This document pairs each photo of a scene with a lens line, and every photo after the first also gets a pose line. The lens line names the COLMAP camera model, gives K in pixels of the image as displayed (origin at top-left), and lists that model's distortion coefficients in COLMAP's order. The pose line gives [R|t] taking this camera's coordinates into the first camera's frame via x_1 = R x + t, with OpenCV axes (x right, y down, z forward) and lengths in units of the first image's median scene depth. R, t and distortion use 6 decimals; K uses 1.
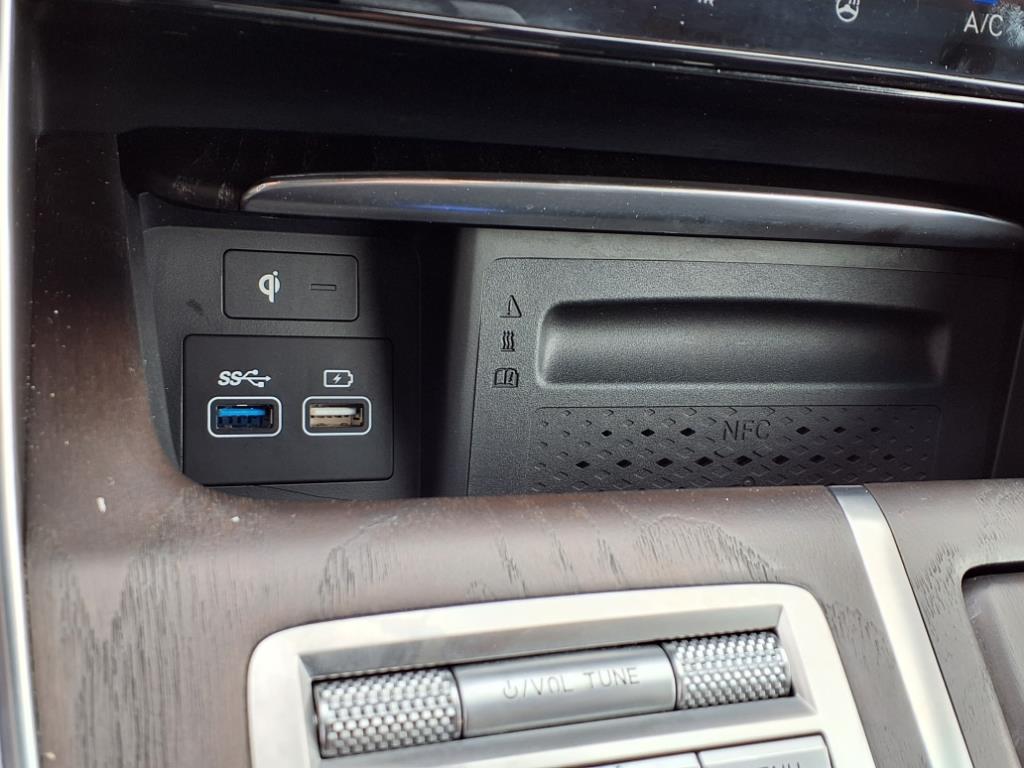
lens RADIAL K [[1247.1, 0, 512.0], [0, 1247.1, 384.0], [0, 0, 1]] dist [0.314380, -0.983505]
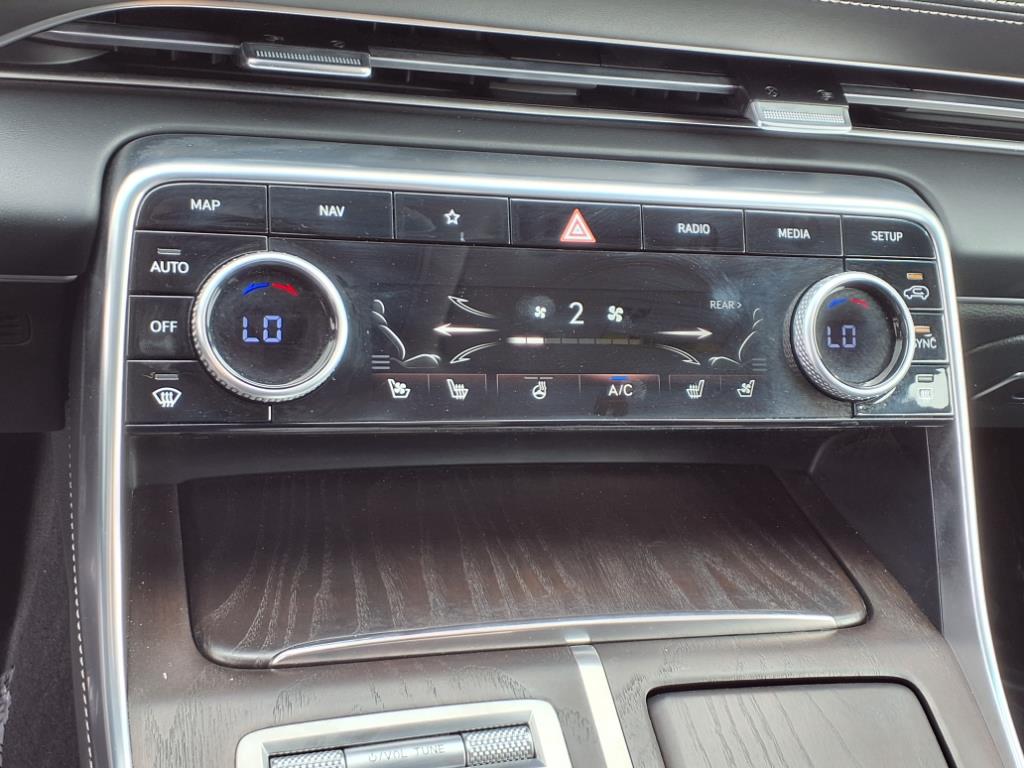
lens RADIAL K [[1247.1, 0, 512.0], [0, 1247.1, 384.0], [0, 0, 1]] dist [0.314380, -0.983505]
pose [[0.994314, -0.088848, -0.058697, 0.361557], [0.073992, 0.972871, -0.219196, 0.124289], [0.076580, 0.213606, 0.973914, -0.963206]]
